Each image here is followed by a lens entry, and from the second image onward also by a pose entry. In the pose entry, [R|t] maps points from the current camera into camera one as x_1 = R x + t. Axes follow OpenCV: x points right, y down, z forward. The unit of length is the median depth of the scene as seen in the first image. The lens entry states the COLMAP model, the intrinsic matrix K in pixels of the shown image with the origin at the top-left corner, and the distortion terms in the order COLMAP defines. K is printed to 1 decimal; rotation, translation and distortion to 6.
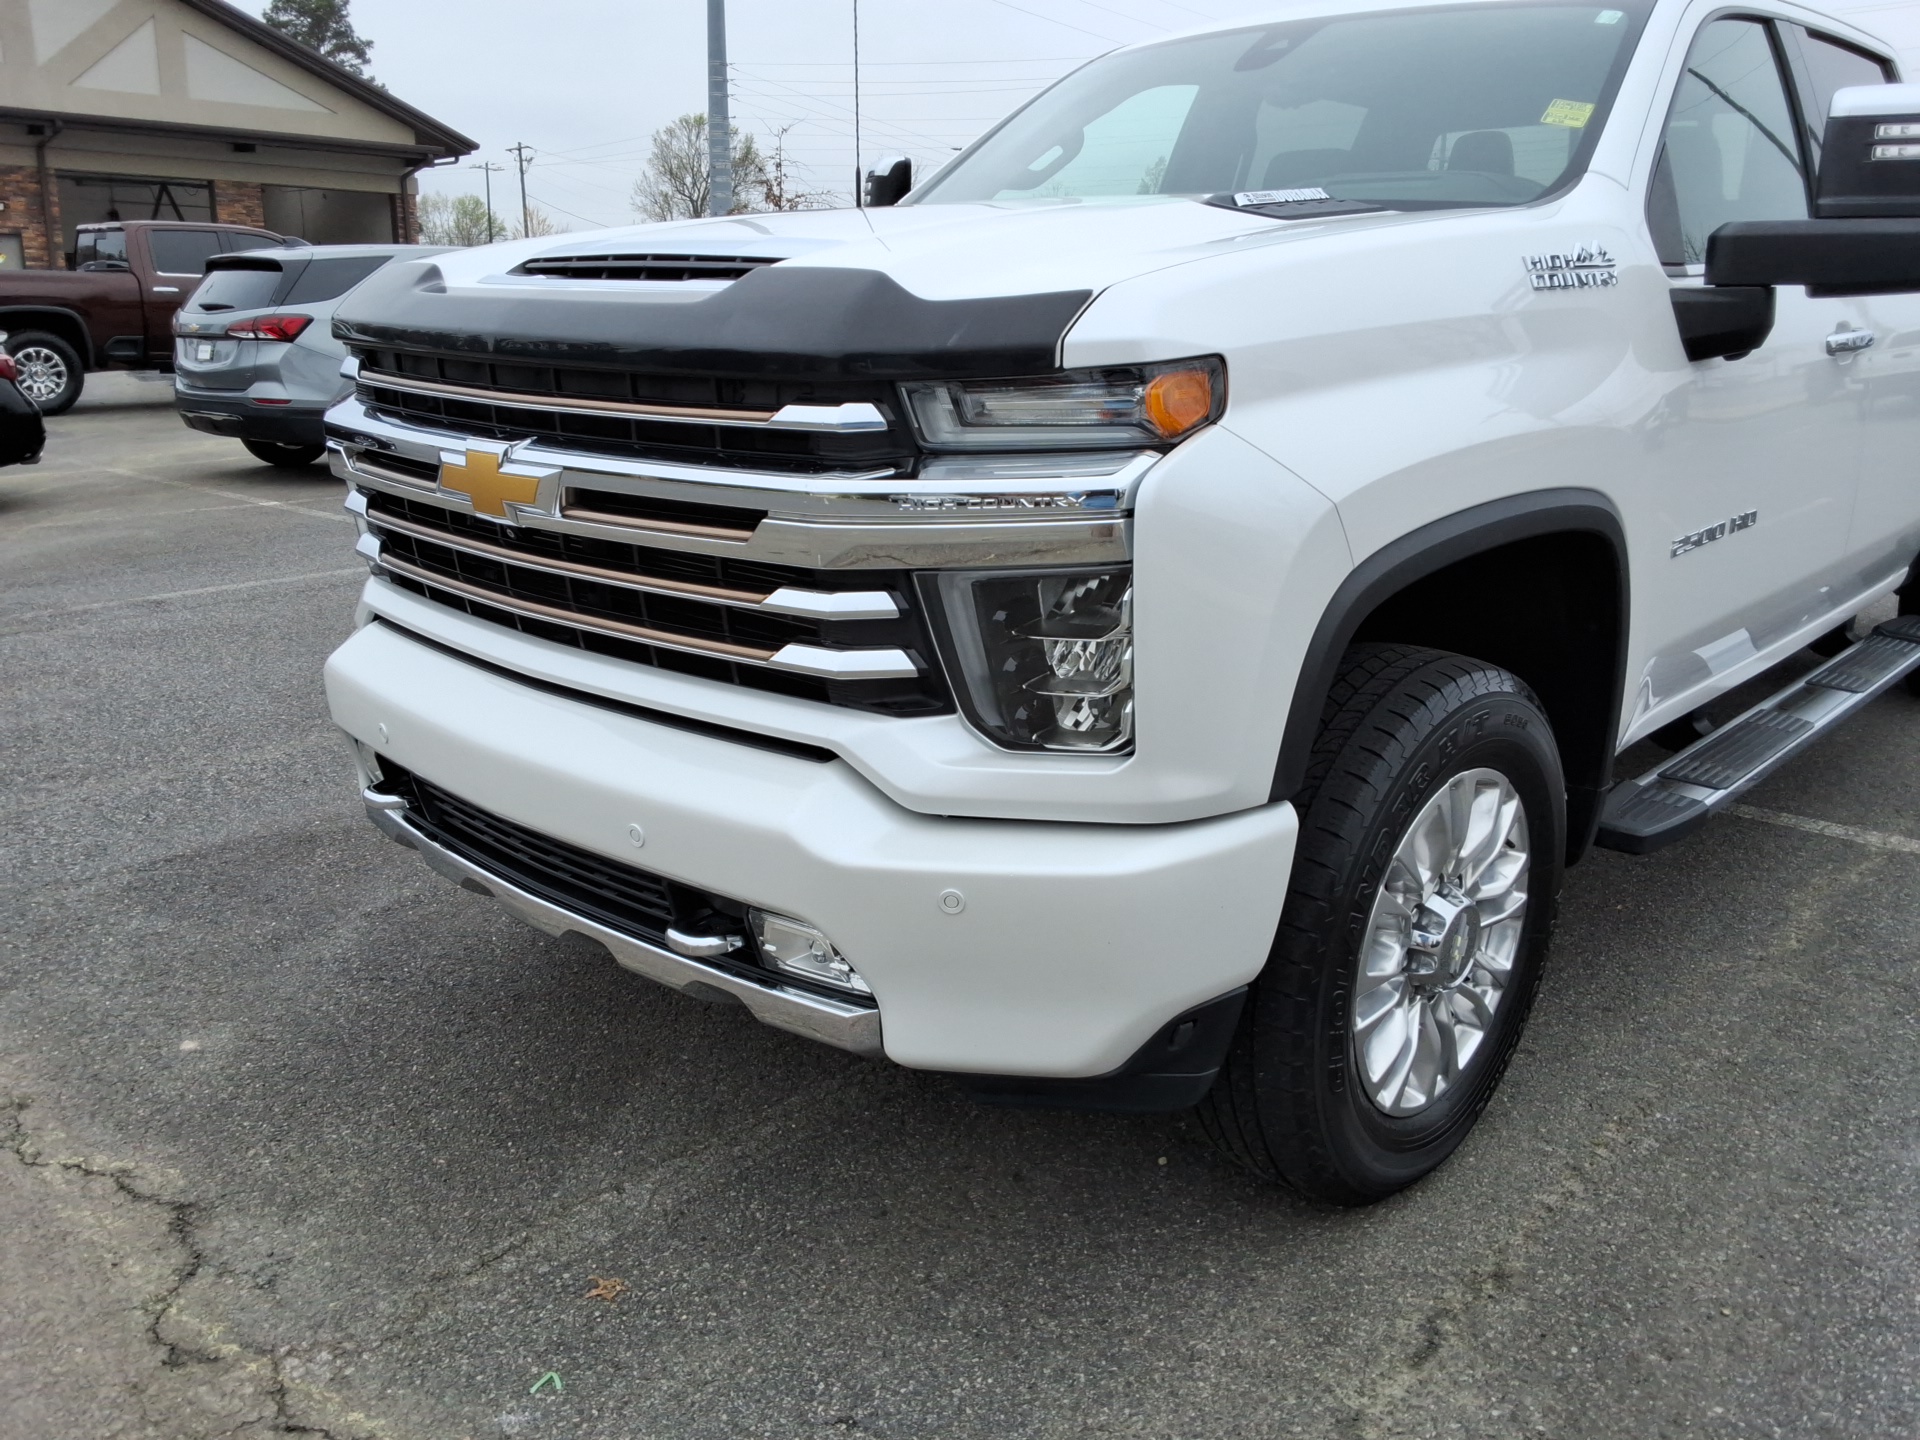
lens RADIAL K [[1536.2, 0, 968.7], [0, 1536.2, 709.5], [0, 0, 1]] dist [0.111187, -0.169166]
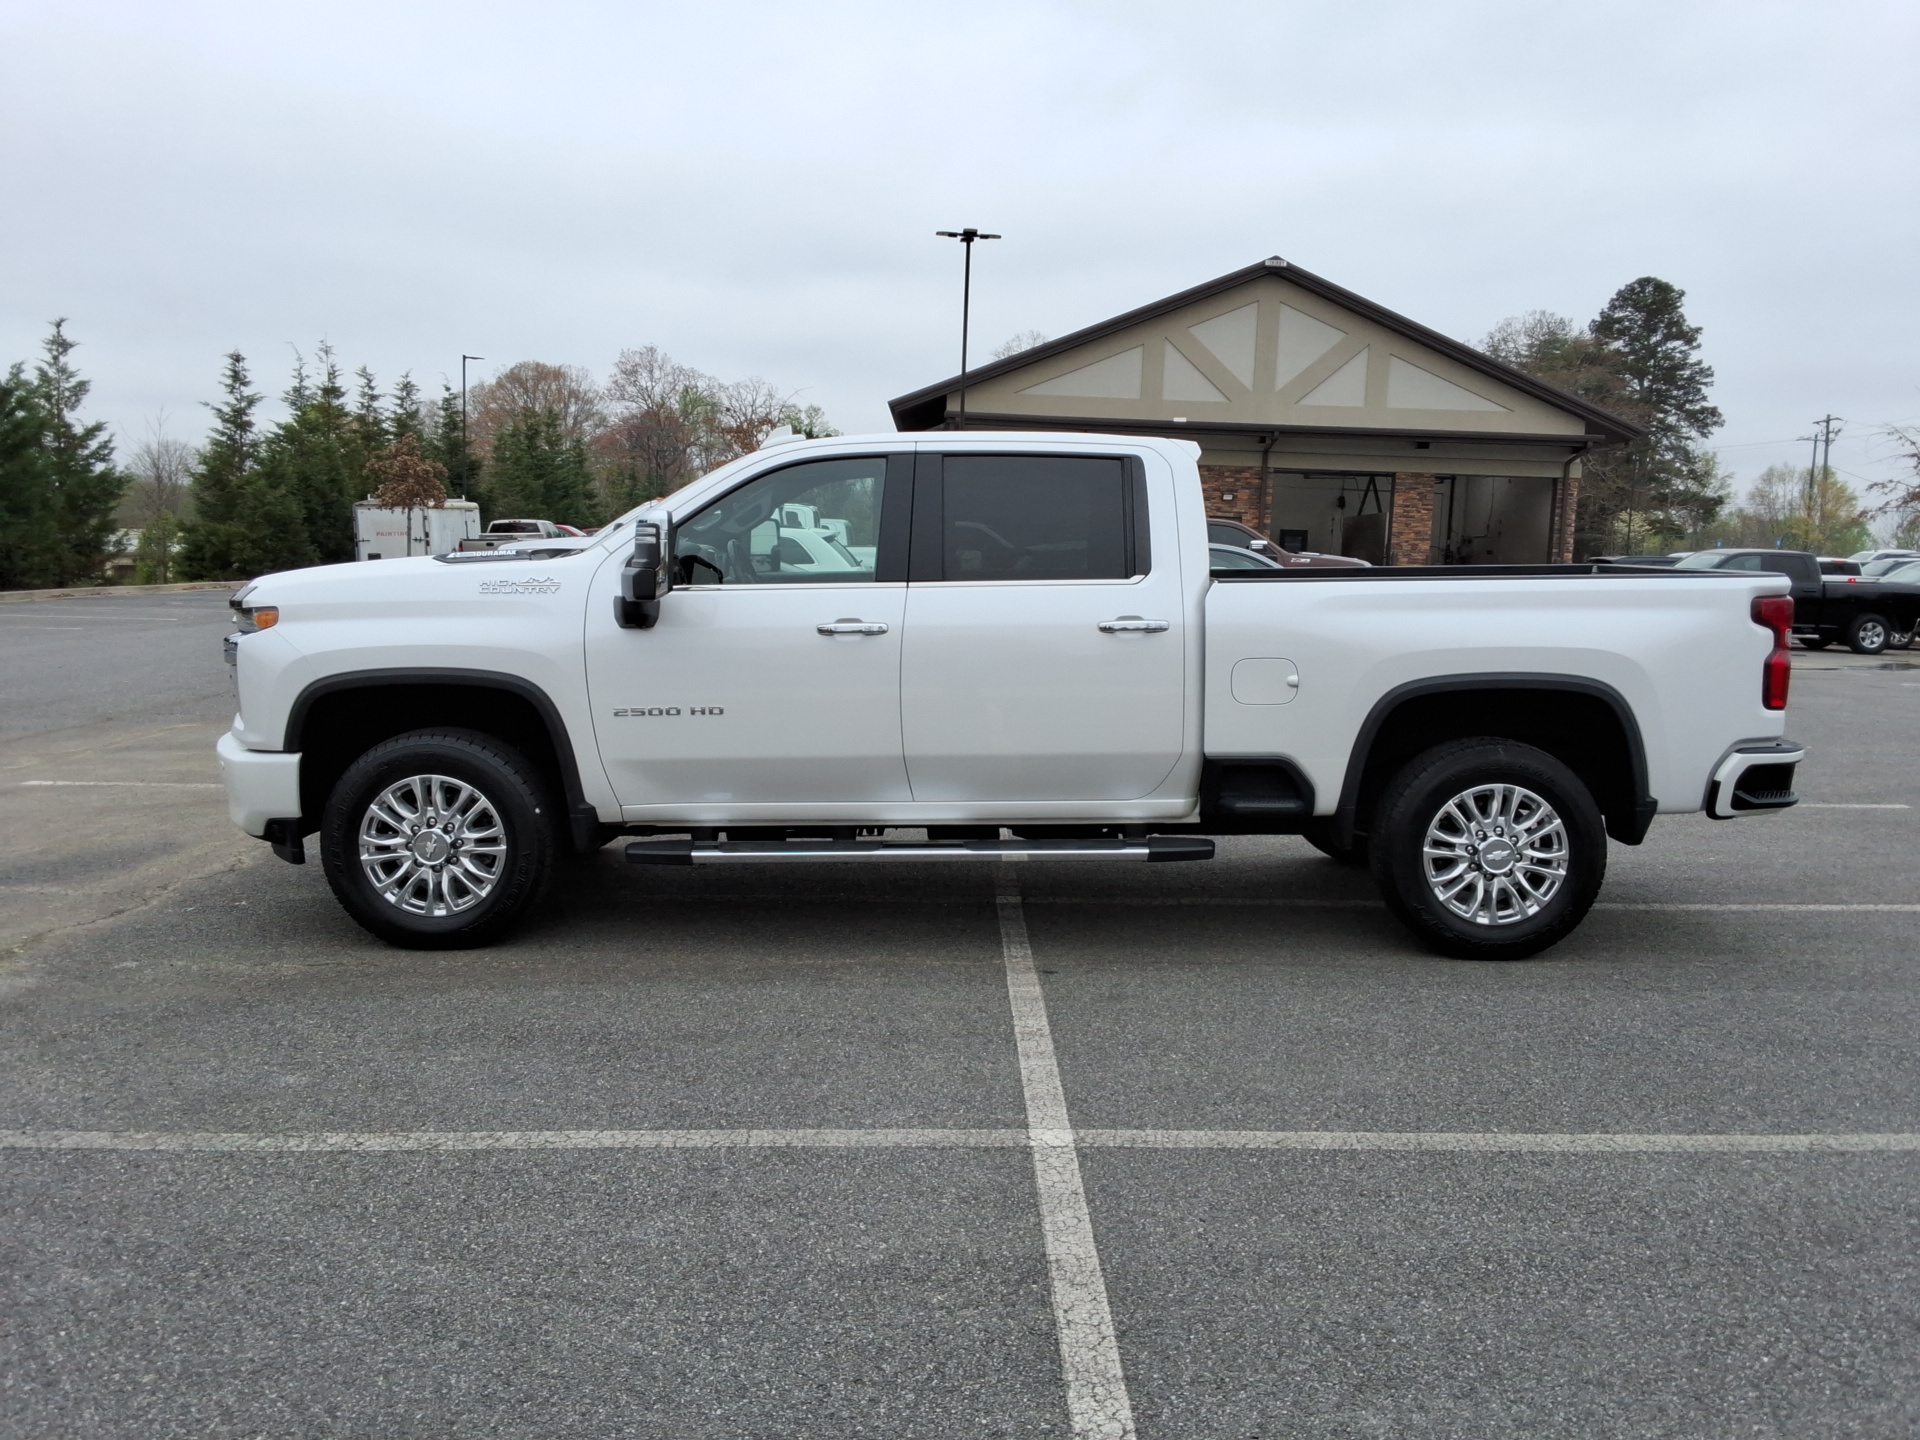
lens RADIAL K [[1536.2, 0, 962.8], [0, 1536.2, 710.7], [0, 0, 1]] dist [0.111187, -0.169166]
pose [[0.684519, 0.087871, -0.723680, 2.424891], [-0.205122, 0.975817, -0.075537, -0.043164], [0.699542, 0.200149, 0.685989, -0.141603]]
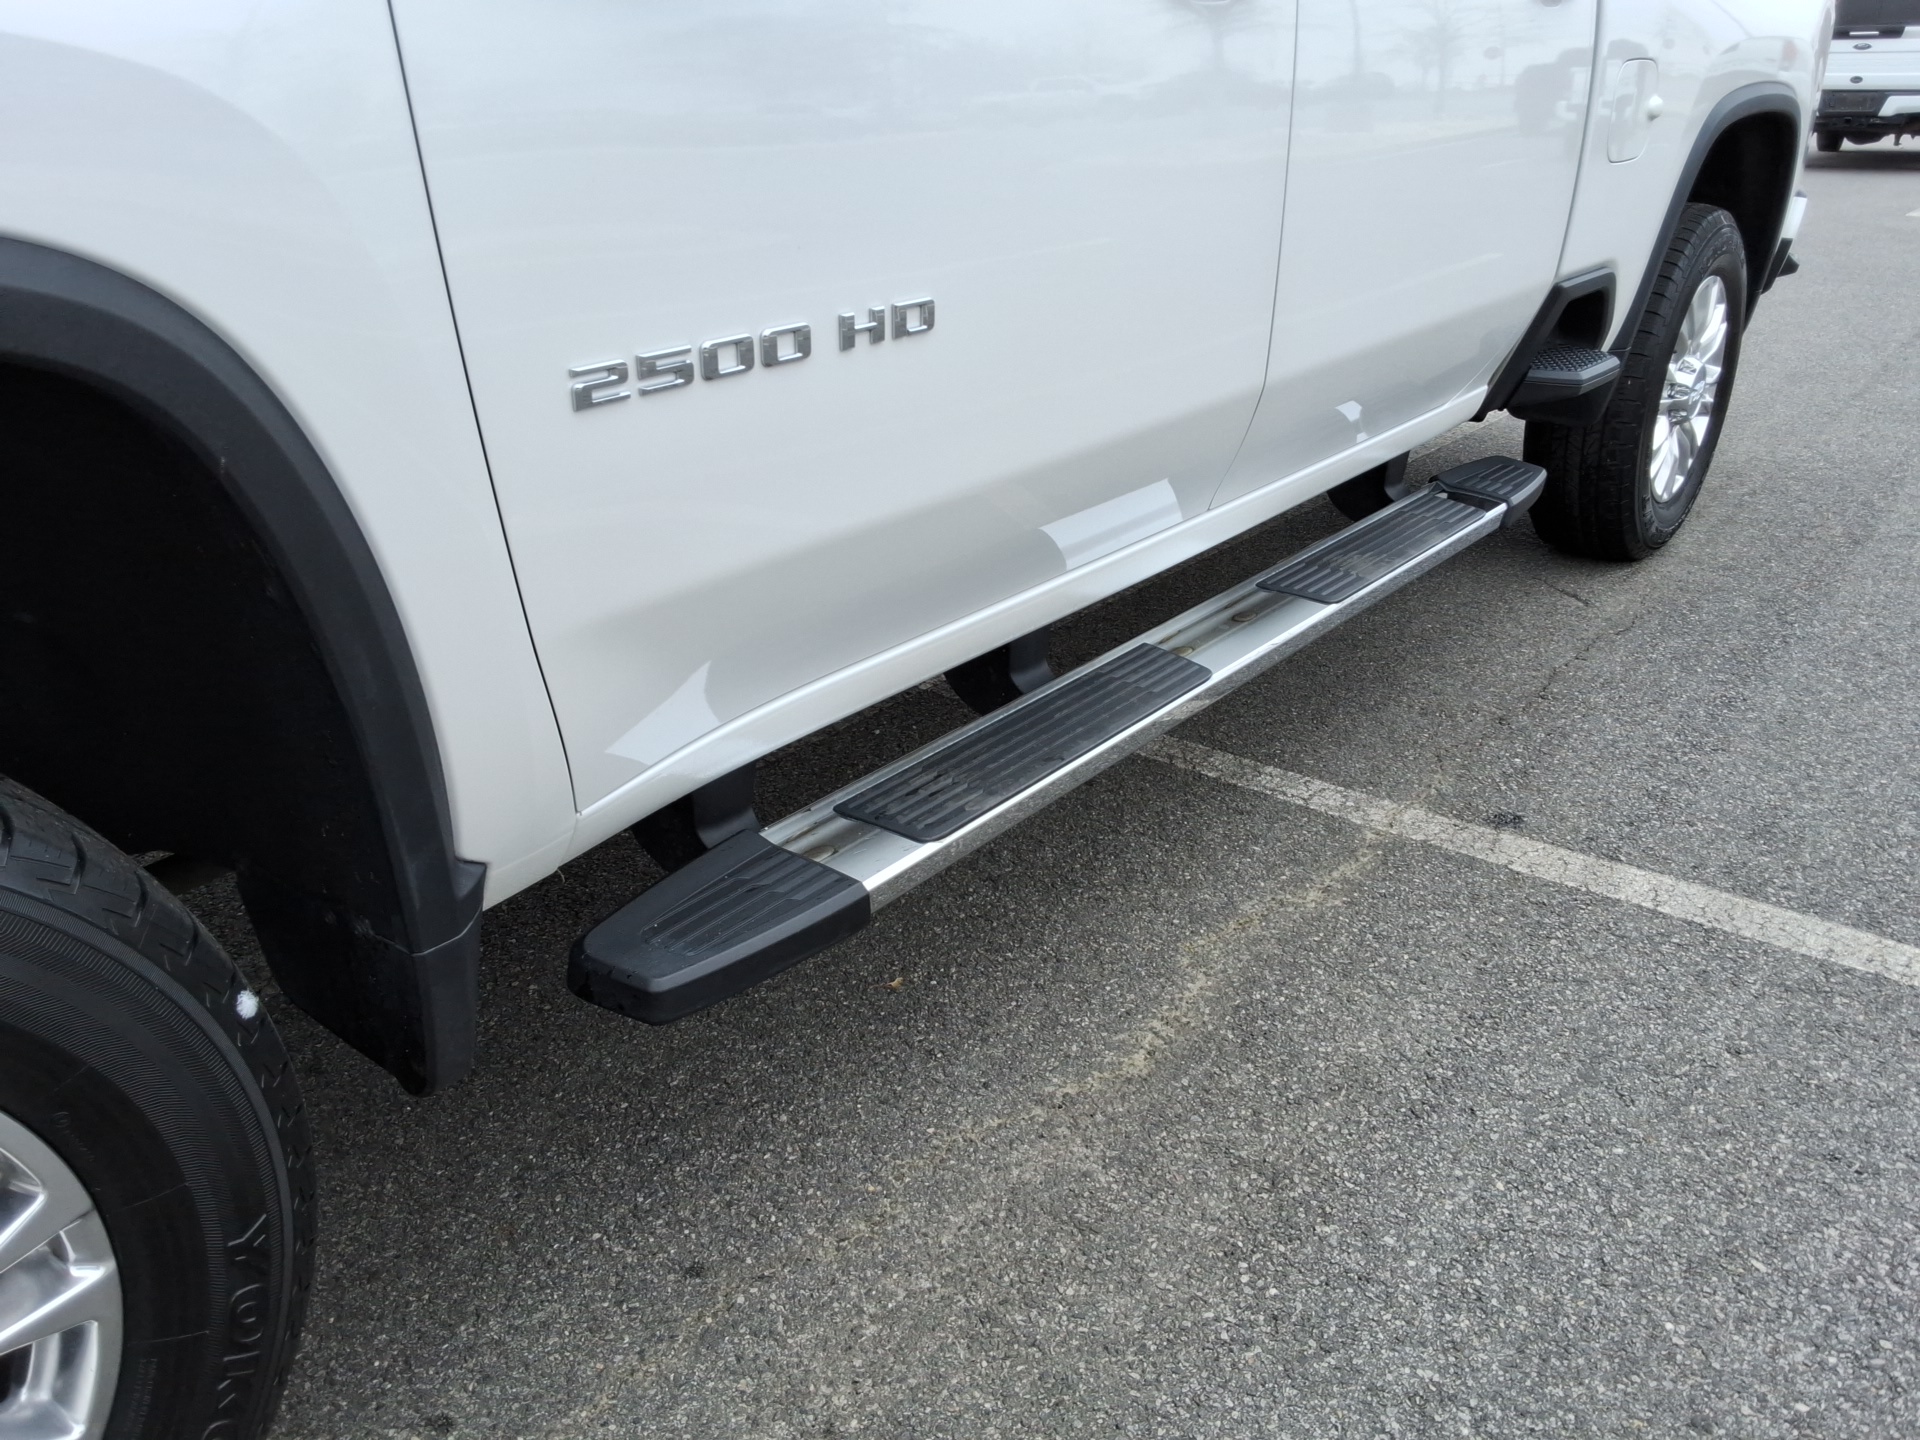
lens RADIAL K [[1536.2, 0, 969.9], [0, 1536.2, 700.4], [0, 0, 1]] dist [0.111187, -0.169166]
pose [[0.995738, -0.020027, 0.090030, 0.536016], [0.008466, 0.991867, 0.126999, -0.074351], [-0.091841, -0.125695, 0.987809, 0.583141]]
